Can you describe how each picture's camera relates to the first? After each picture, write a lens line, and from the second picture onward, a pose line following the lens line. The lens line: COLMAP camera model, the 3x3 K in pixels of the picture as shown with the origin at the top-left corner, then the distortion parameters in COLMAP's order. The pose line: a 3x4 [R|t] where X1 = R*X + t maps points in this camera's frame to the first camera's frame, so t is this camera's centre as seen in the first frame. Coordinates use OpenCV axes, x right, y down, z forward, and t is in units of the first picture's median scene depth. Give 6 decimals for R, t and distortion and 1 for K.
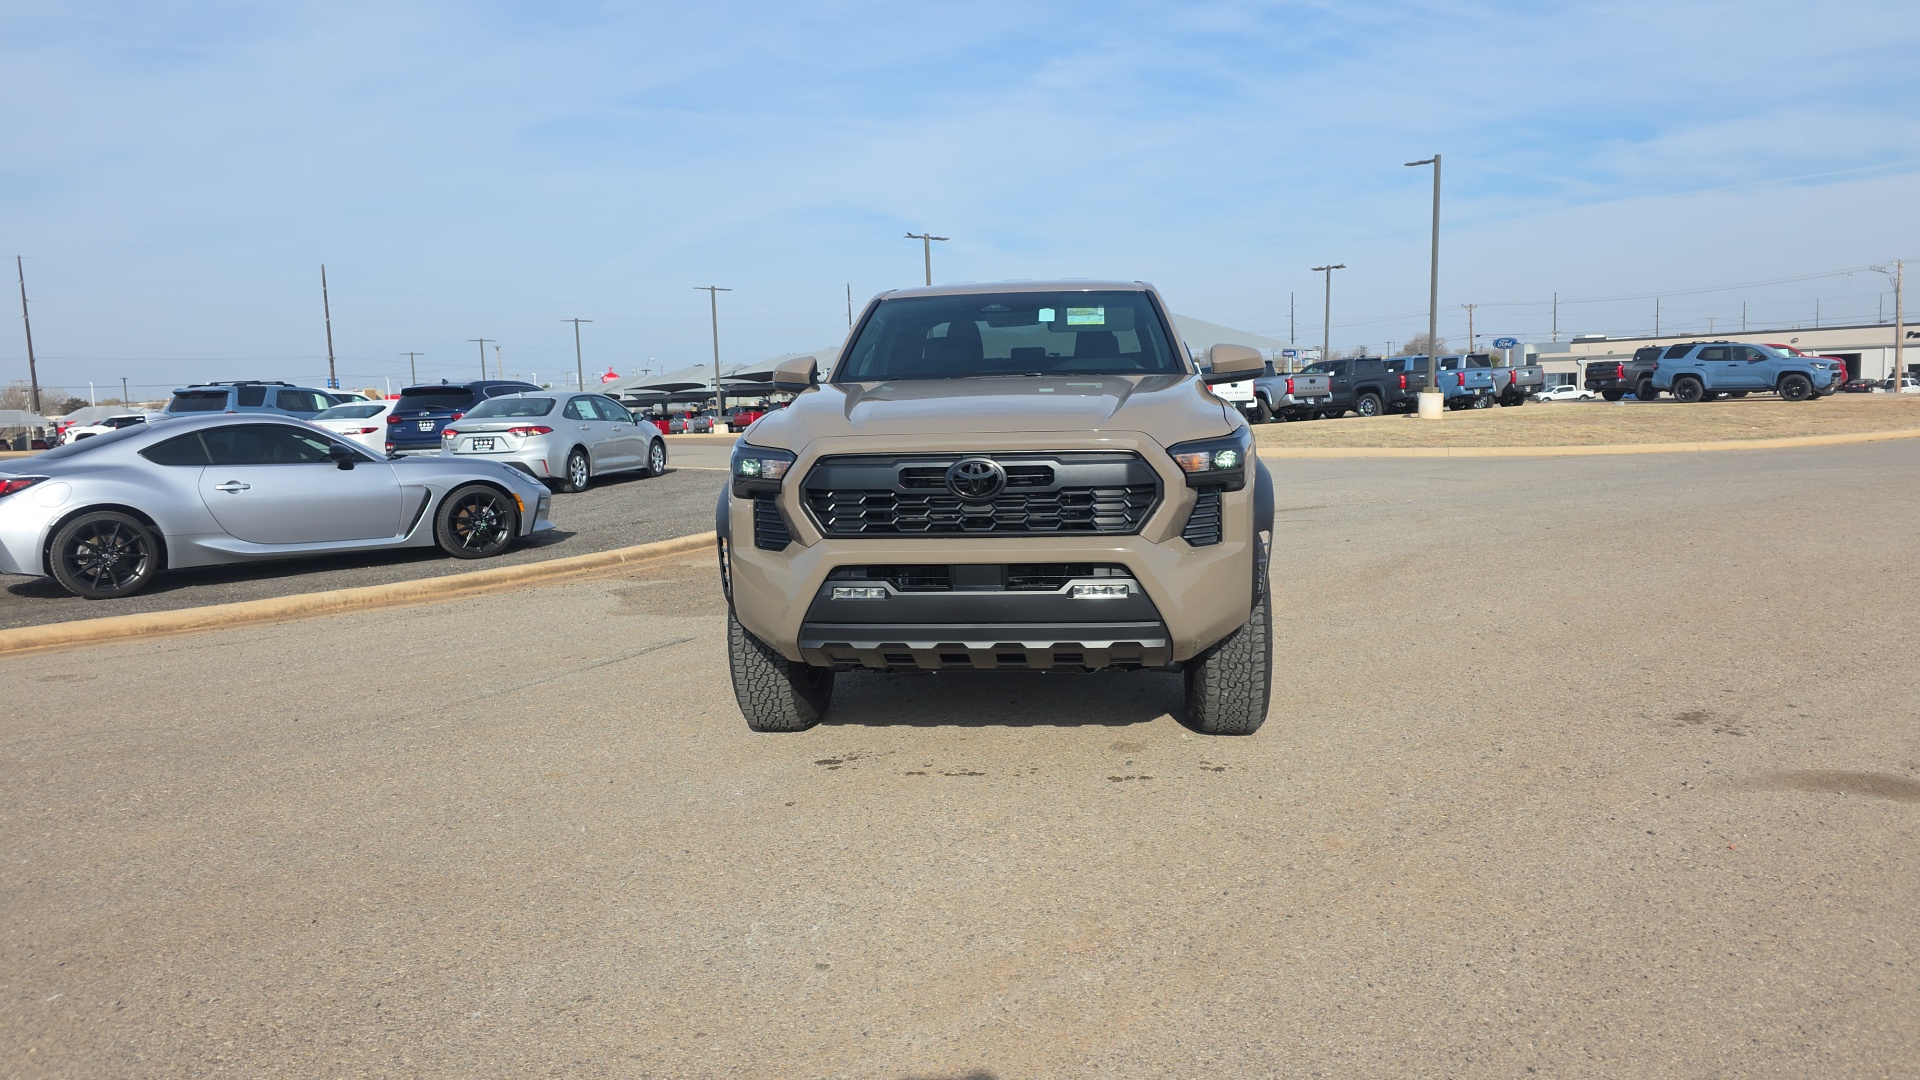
lens RADIAL K [[1330.9, 0, 967.4], [0, 1330.9, 540.1], [0, 0, 1]] dist [0.041212, -0.041034]
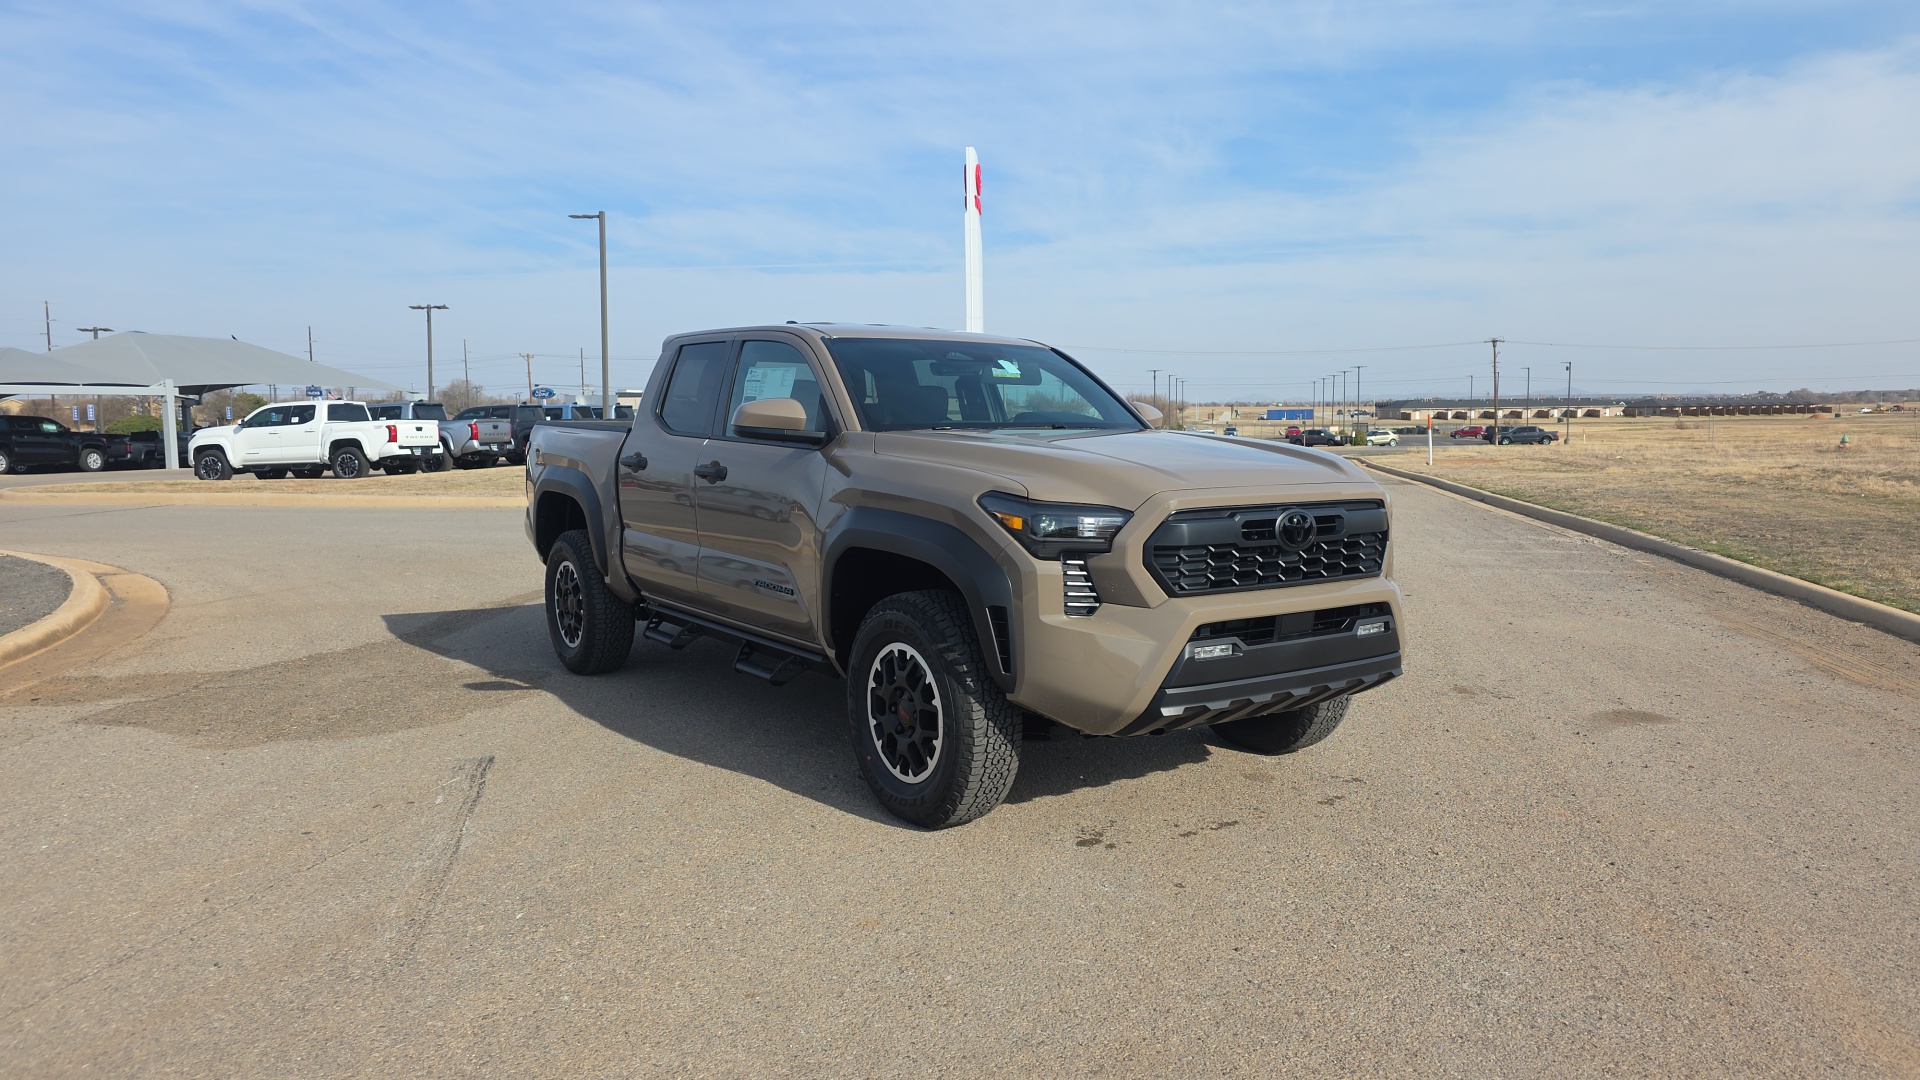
lens RADIAL K [[1330.9, 0, 949.3], [0, 1330.9, 545.6], [0, 0, 1]] dist [0.041212, -0.041034]
pose [[0.724671, -0.036810, 0.688111, -0.170768], [0.057812, 0.998299, -0.007481, -0.007805], [-0.686666, 0.045203, 0.725567, 0.082516]]
